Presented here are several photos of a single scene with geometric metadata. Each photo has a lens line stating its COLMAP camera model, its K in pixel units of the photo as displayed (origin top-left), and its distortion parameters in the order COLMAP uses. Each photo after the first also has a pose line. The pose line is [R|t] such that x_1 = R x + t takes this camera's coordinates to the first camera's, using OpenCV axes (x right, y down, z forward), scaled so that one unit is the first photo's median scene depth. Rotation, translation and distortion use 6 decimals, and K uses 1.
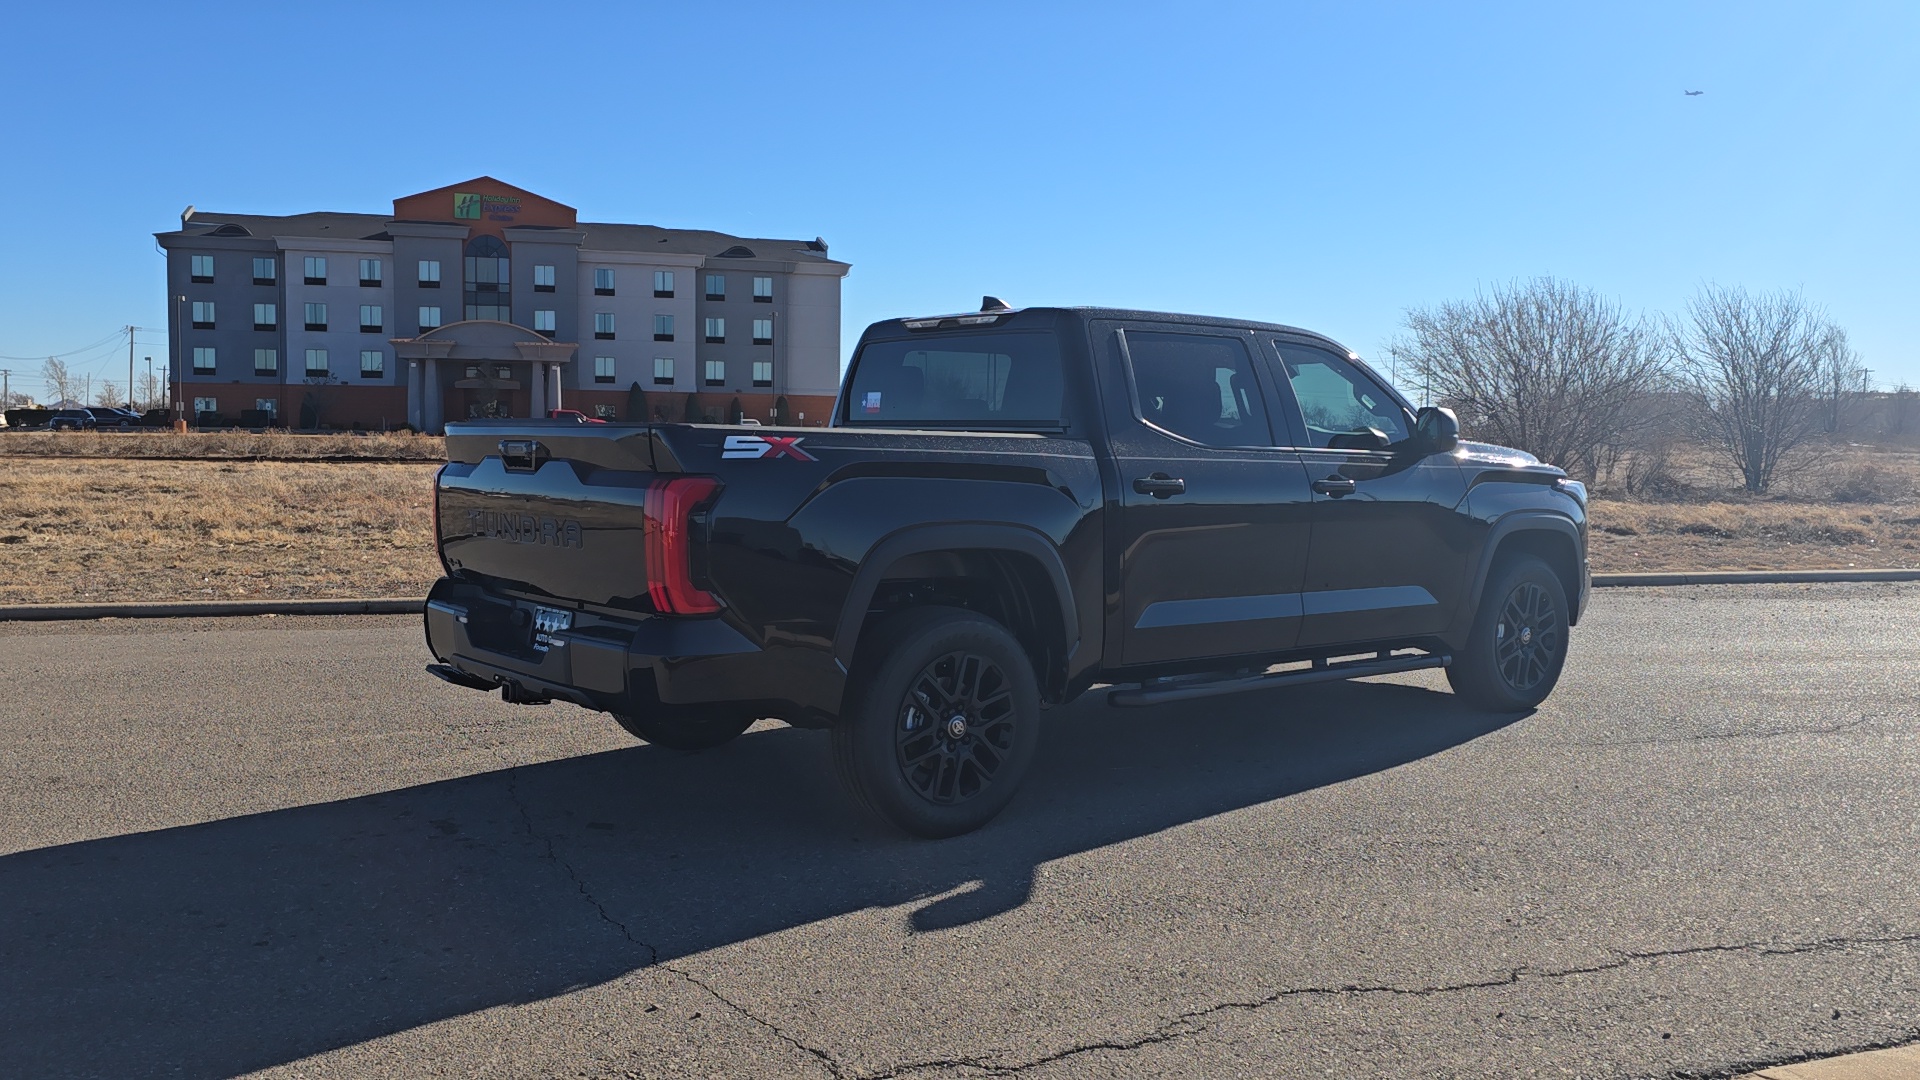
lens RADIAL K [[1629.1, 0, 949.6], [0, 1629.1, 548.0], [0, 0, 1]] dist [-0.000170, 0.012733]
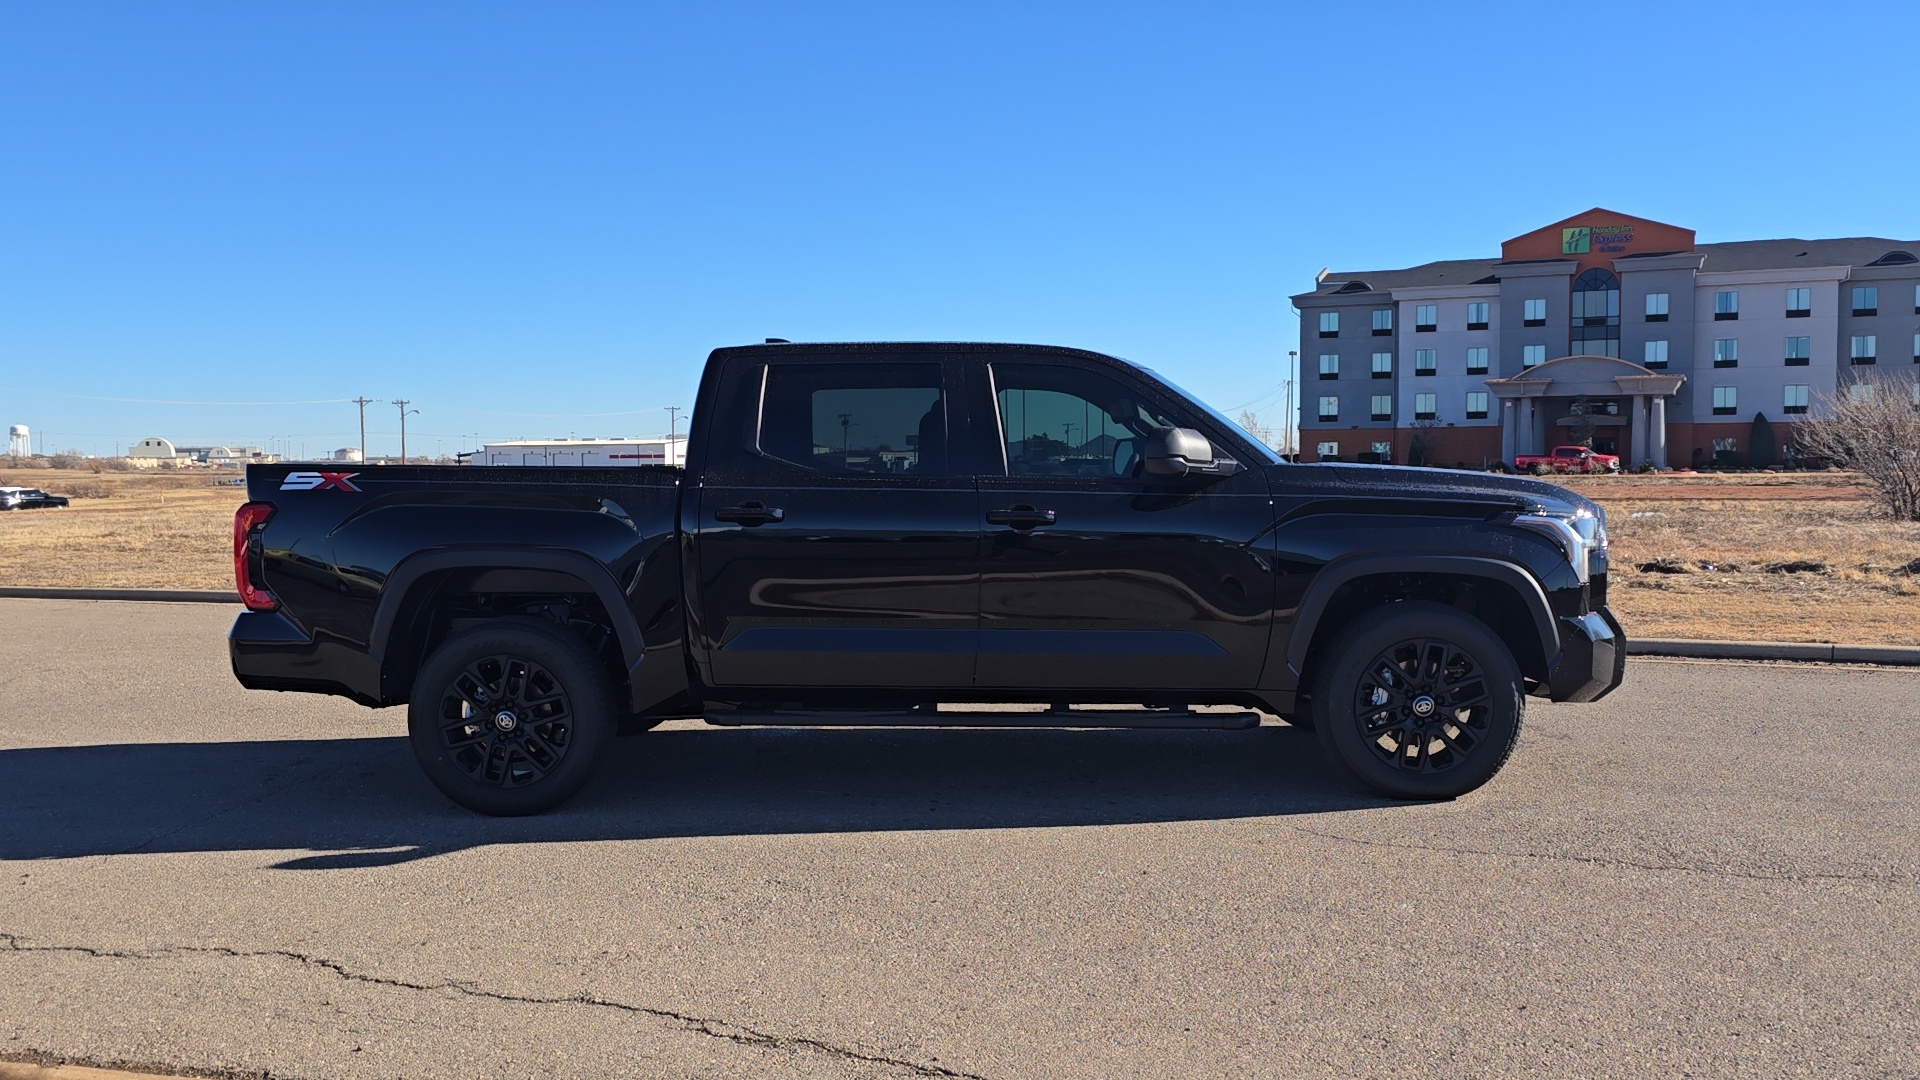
lens RADIAL K [[1629.1, 0, 966.0], [0, 1629.1, 538.5], [0, 0, 1]] dist [-0.000170, 0.012733]
pose [[0.745289, 0.012282, -0.666629, 0.088169], [-0.032551, 0.999308, -0.017981, -0.000829], [0.665947, 0.035101, 0.745173, 0.030467]]
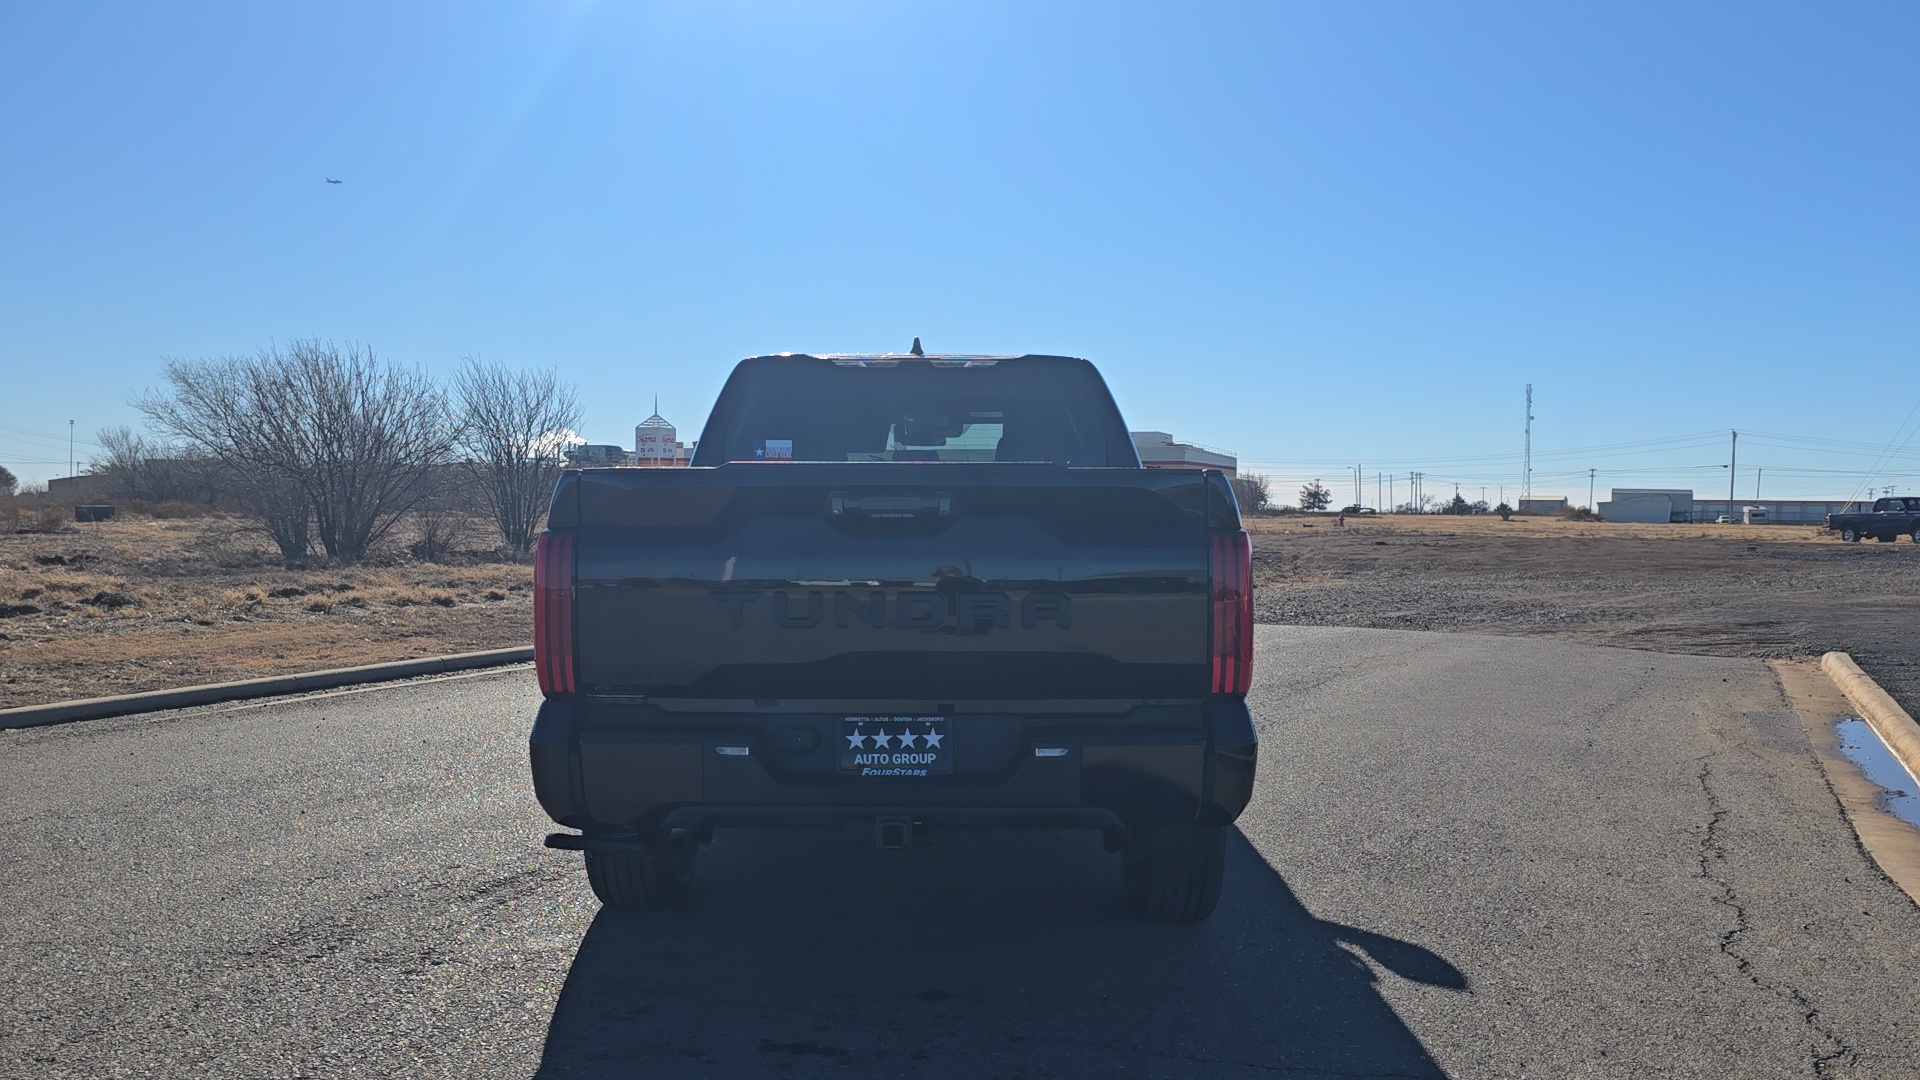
lens RADIAL K [[1629.1, 0, 959.8], [0, 1629.1, 549.1], [0, 0, 1]] dist [-0.000170, 0.012733]
pose [[0.617950, -0.023900, 0.785854, -0.071512], [0.055840, 0.998348, -0.013547, -0.002486], [-0.784232, 0.052254, 0.618264, 0.045204]]
